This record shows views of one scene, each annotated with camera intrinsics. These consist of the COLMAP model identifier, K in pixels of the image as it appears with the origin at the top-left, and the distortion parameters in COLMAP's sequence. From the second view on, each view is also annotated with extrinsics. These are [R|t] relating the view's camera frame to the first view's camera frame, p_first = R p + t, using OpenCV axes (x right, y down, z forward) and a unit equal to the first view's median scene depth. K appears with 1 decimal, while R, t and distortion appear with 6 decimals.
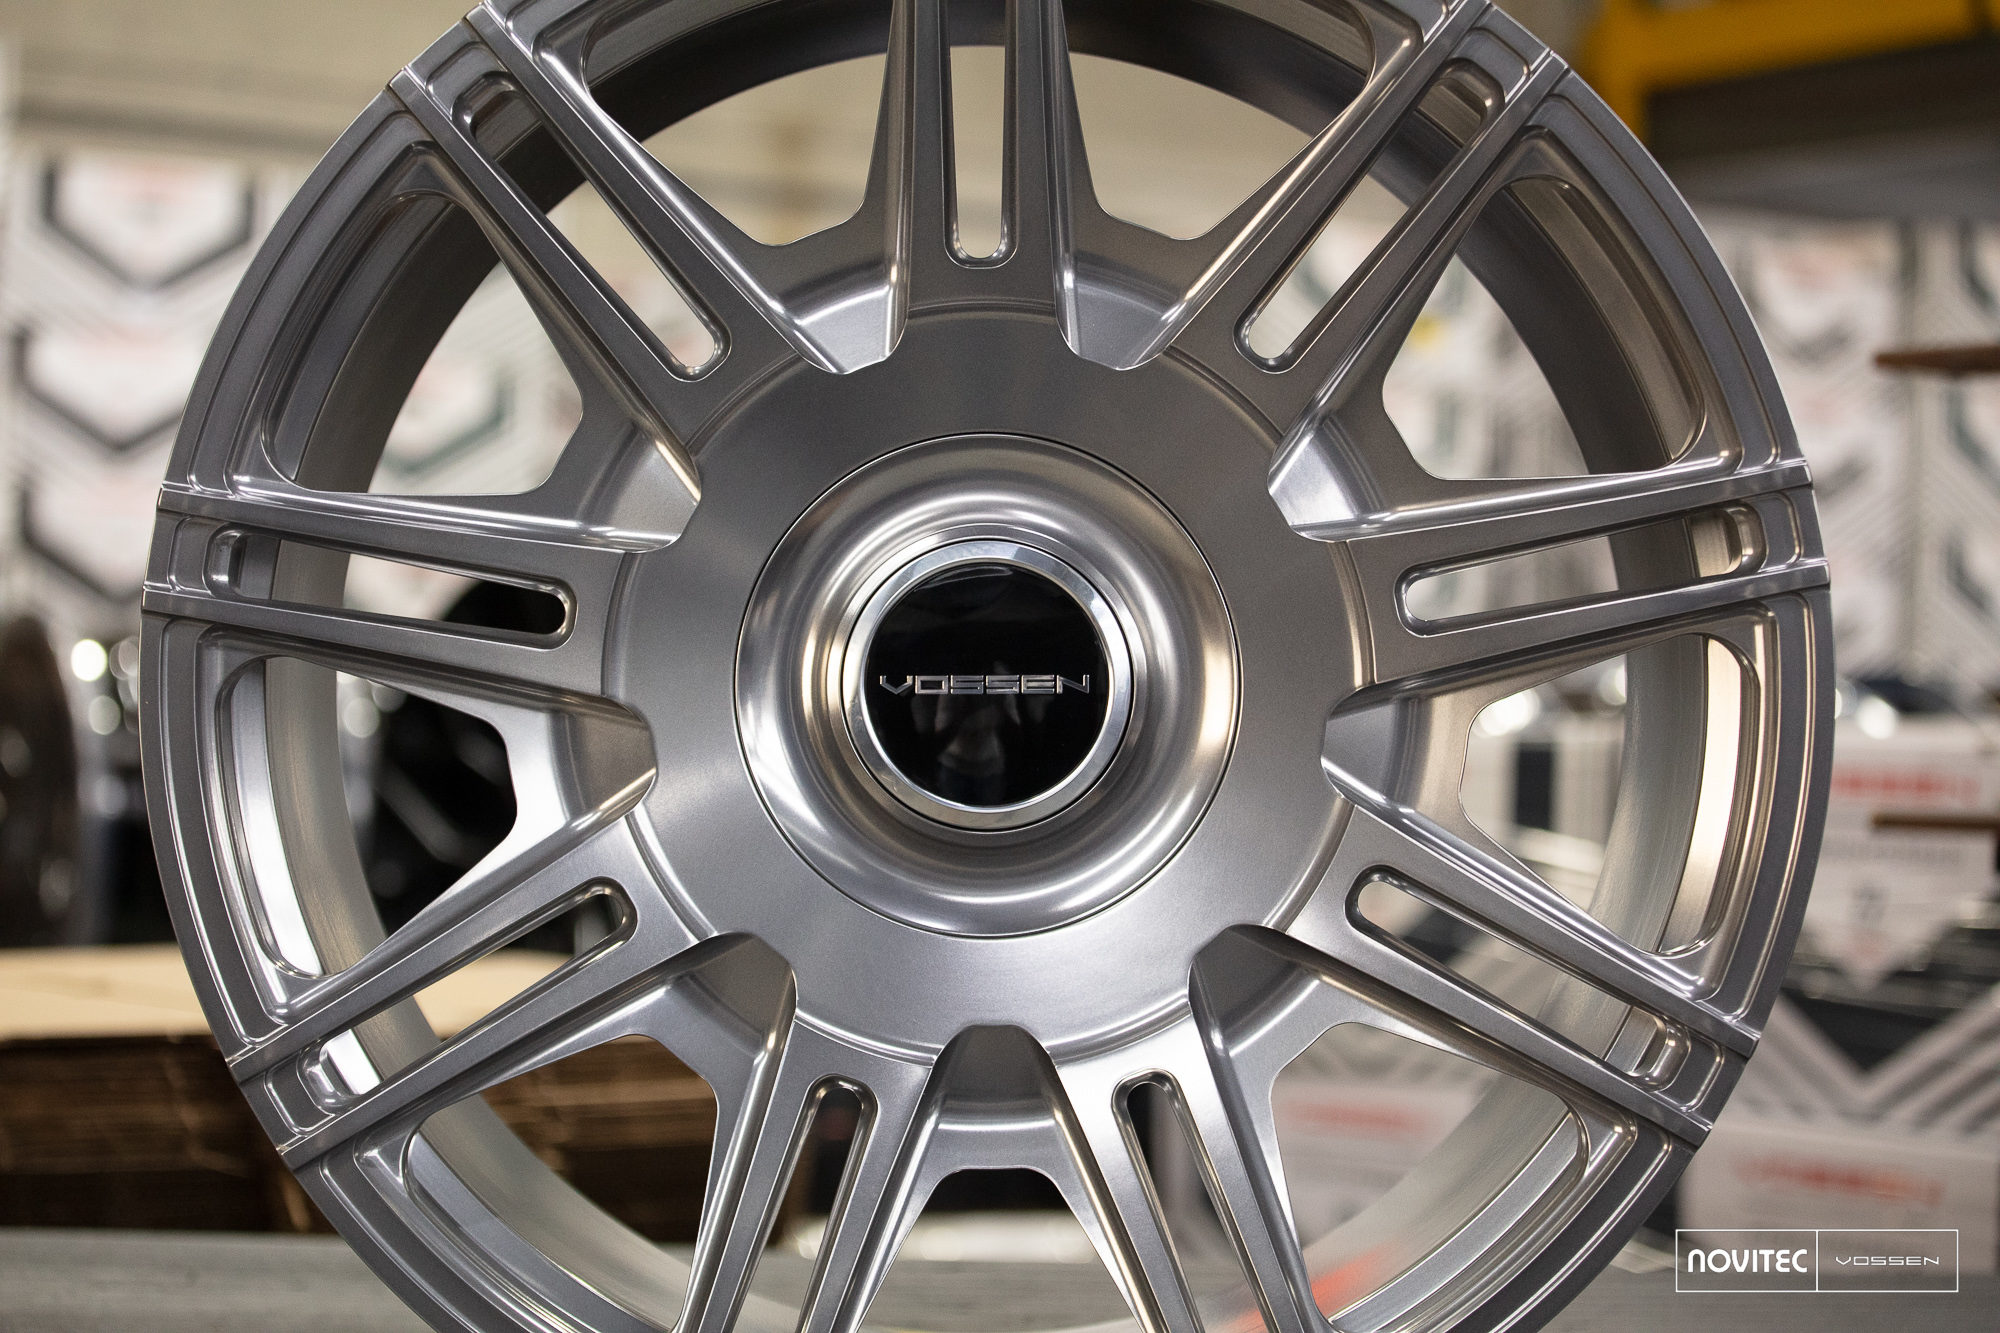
lens RADIAL K [[4320.2, 0, 996.5], [0, 4320.2, 655.0], [0, 0, 1]] dist [-0.272631, 0.000000]
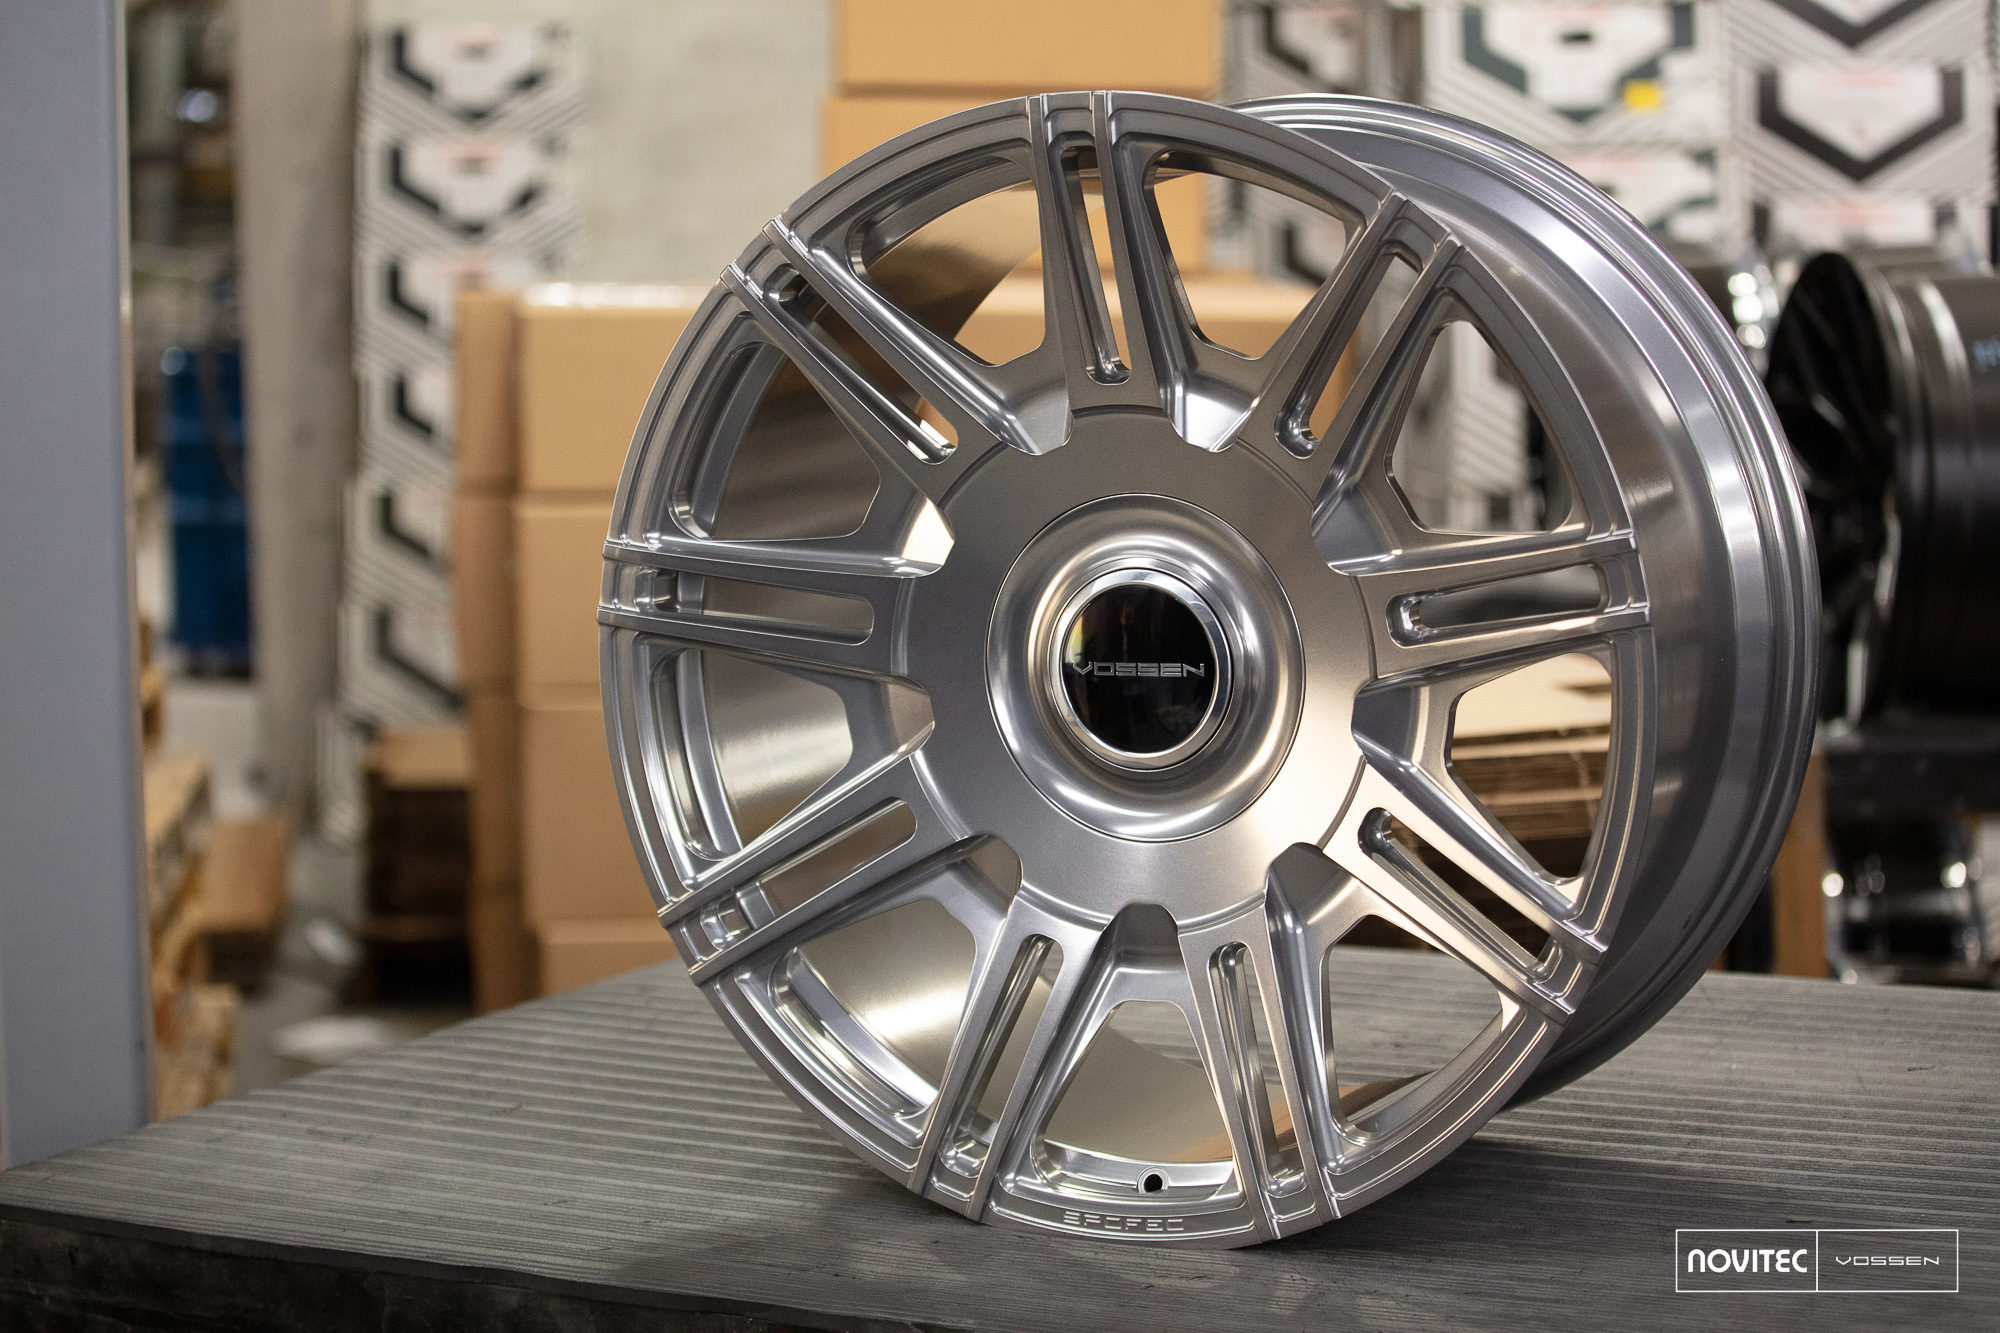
lens RADIAL K [[4329.6, 0, 1000.1], [0, 4329.6, 661.7], [0, 0, 1]] dist [-0.225358, 0.000000]
pose [[0.880477, 0.024500, -0.473456, 0.644475], [0.040999, 0.990988, 0.127524, -0.182781], [0.472314, -0.131693, 0.871537, -0.281937]]
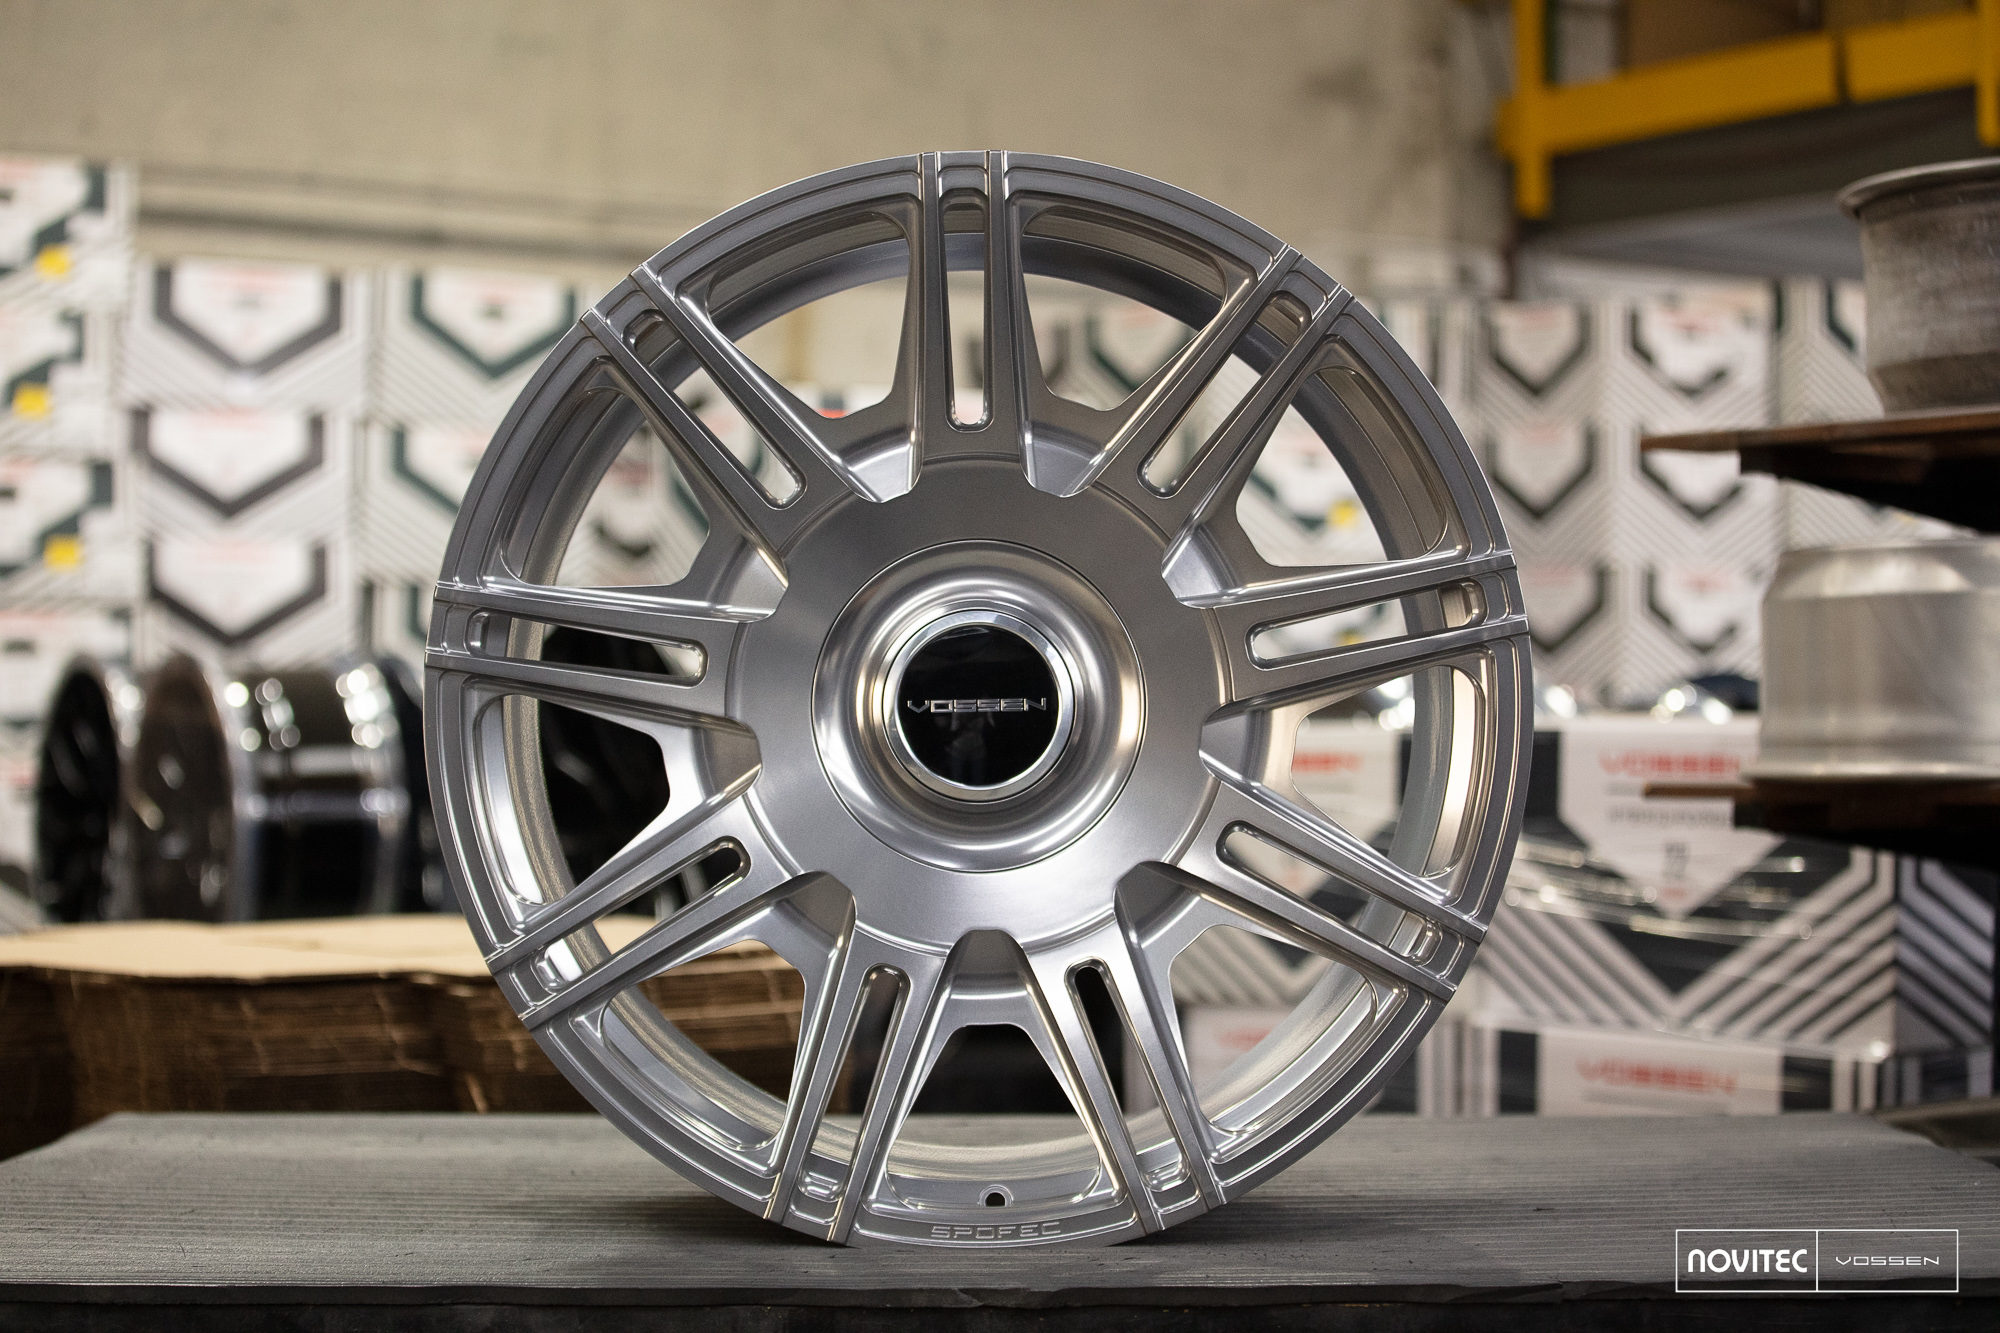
lens RADIAL K [[4329.6, 0, 1003.0], [0, 4329.6, 676.9], [0, 0, 1]] dist [-0.225358, 0.000000]
pose [[0.999888, -0.014979, 0.000029, 0.006621], [0.014979, 0.999887, 0.000926, -0.004576], [-0.000043, -0.000926, 1.000000, -0.526467]]
